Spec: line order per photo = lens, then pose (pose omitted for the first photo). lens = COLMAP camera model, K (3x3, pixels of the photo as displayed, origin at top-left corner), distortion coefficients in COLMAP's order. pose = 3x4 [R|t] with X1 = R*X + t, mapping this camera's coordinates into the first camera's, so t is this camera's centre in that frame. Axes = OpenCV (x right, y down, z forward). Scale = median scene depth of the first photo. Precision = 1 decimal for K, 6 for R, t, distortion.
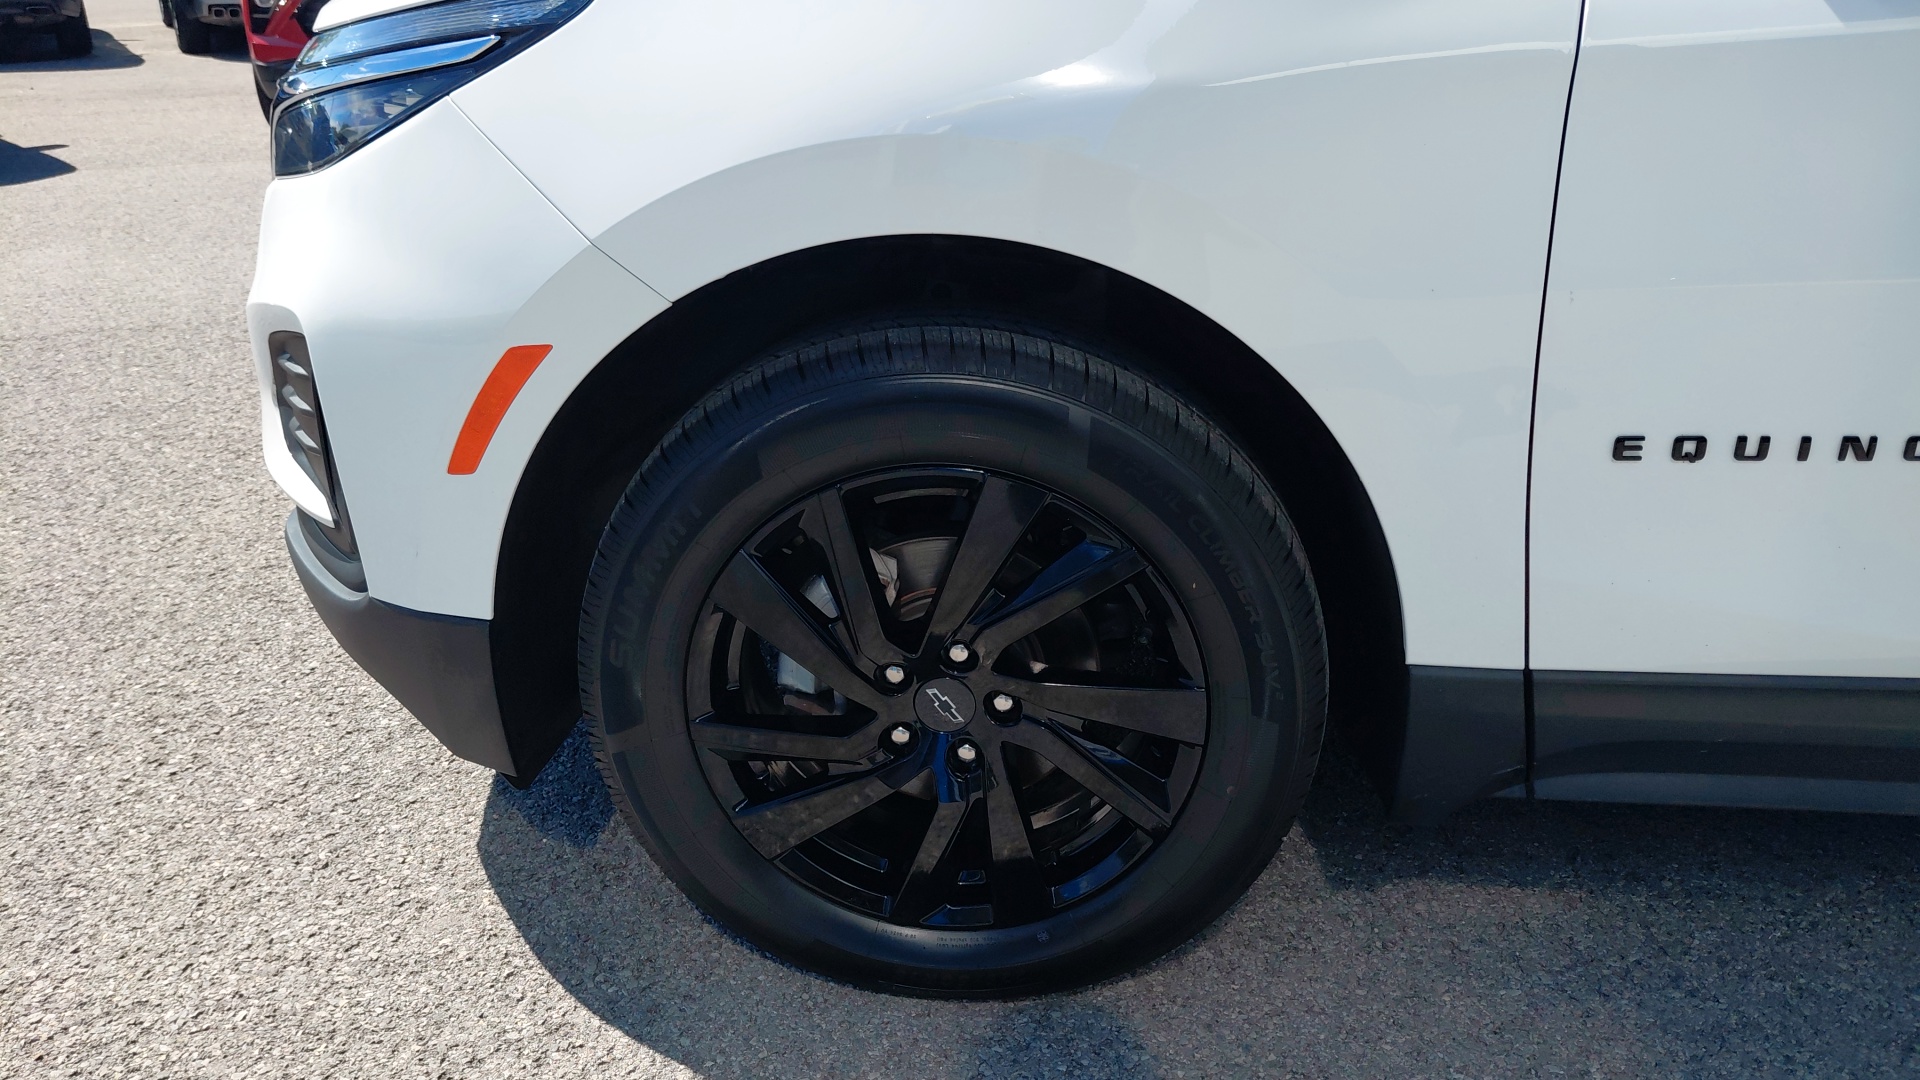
lens RADIAL K [[1449.0, 0, 966.6], [0, 1449.0, 529.7], [0, 0, 1]] dist [0.093633, -0.211553]
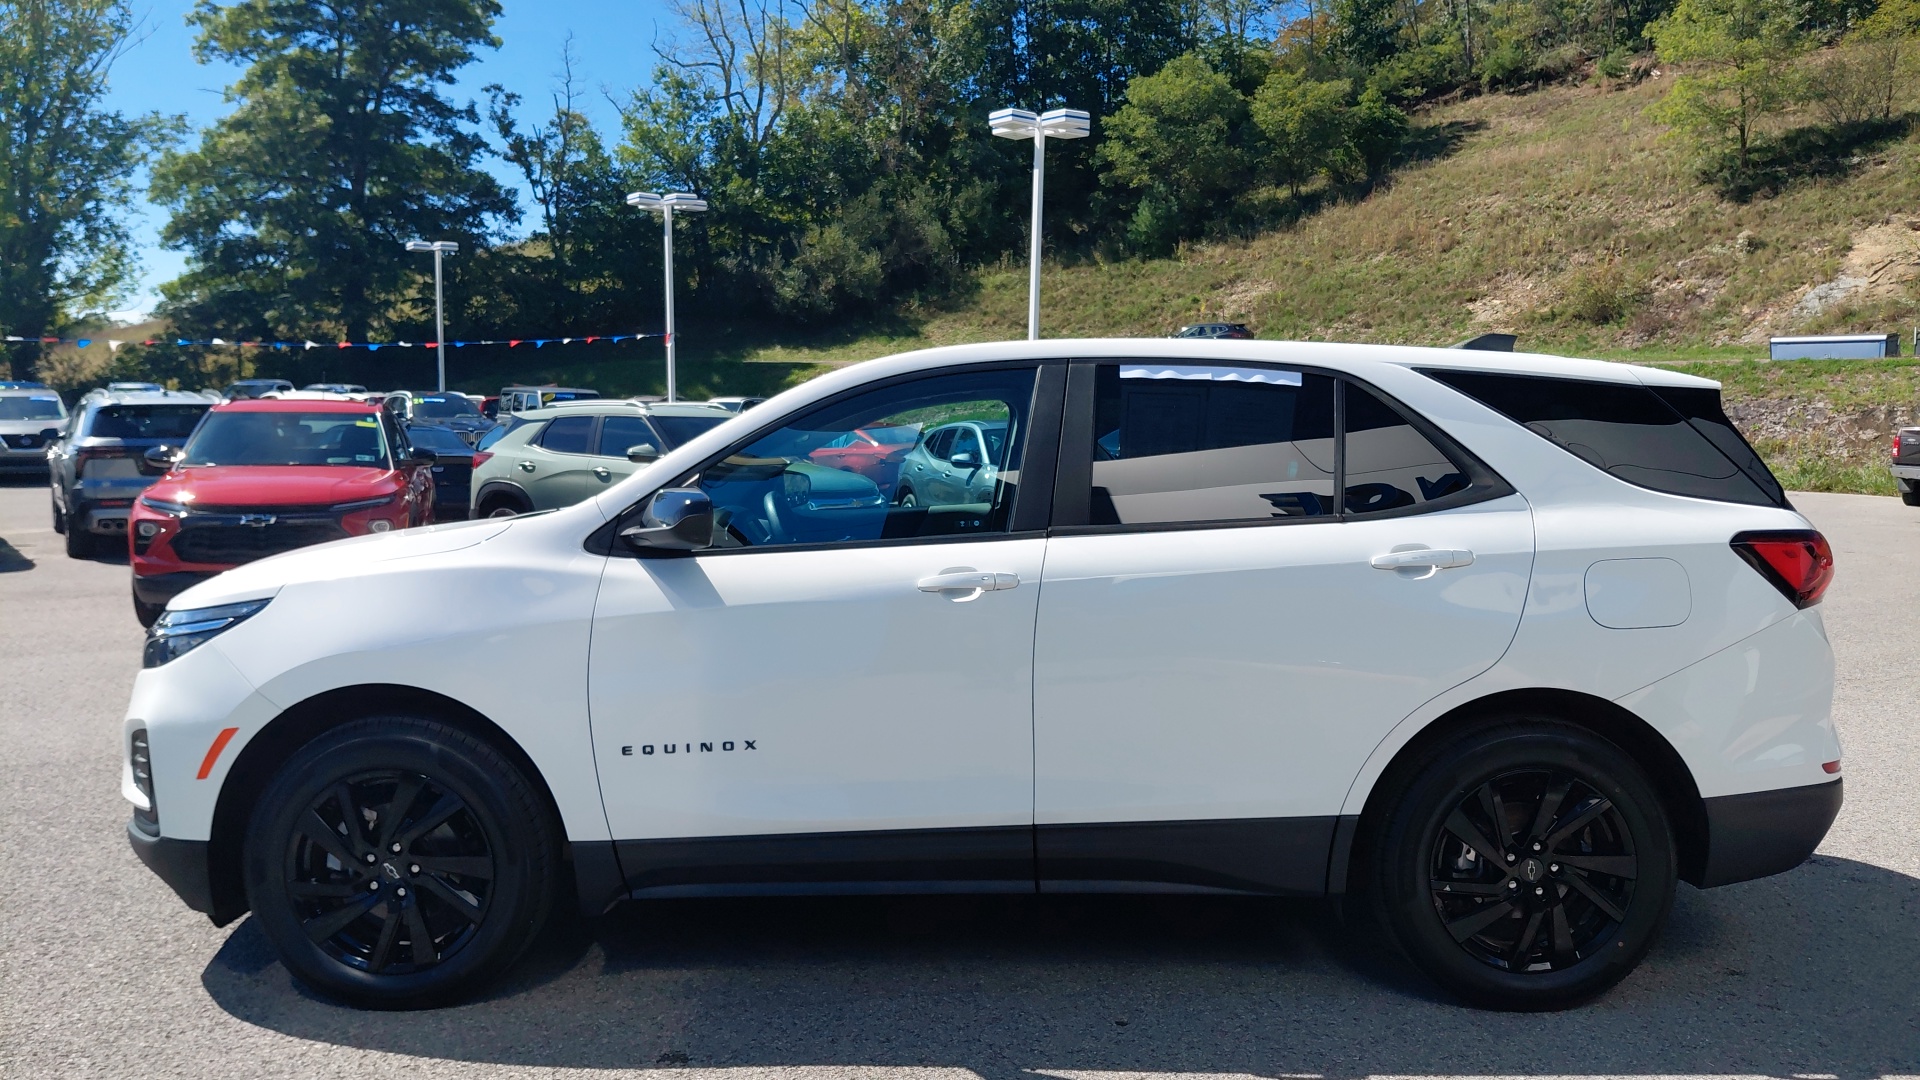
lens RADIAL K [[1411.4, 0, 960.7], [0, 1411.4, 476.6], [0, 0, 1]] dist [-0.097206, 0.059606]
pose [[0.993834, -0.020632, 0.108945, 0.639996], [0.056823, 0.938479, -0.340629, 0.316649], [-0.095215, 0.344720, 0.933864, -1.376013]]
